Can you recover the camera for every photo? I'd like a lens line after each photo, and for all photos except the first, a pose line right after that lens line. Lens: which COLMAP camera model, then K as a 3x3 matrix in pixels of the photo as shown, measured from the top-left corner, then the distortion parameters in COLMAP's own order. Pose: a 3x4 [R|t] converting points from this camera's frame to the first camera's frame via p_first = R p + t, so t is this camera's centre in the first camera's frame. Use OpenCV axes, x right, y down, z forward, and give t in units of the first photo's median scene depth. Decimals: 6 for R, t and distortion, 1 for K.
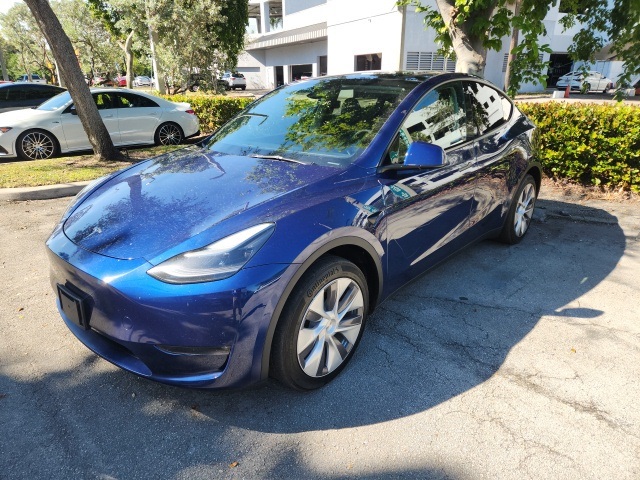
lens RADIAL K [[422.0, 0, 312.9], [0, 422.0, 223.1], [0, 0, 1]] dist [0.071671, -0.057431]
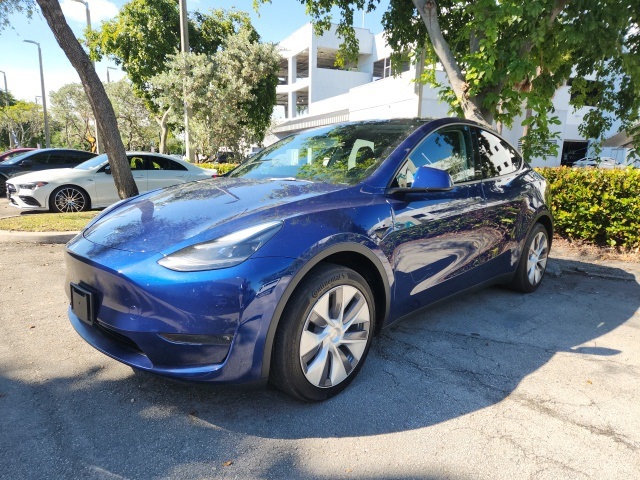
lens RADIAL K [[419.7, 0, 320.0], [0, 419.7, 240.0], [0, 0, 1]] dist [0.080213, -0.063975]
pose [[0.998989, 0.030931, -0.032631, 0.023015], [-0.035607, 0.987407, -0.154143, 0.130327], [0.027452, 0.155149, 0.987510, -0.008638]]
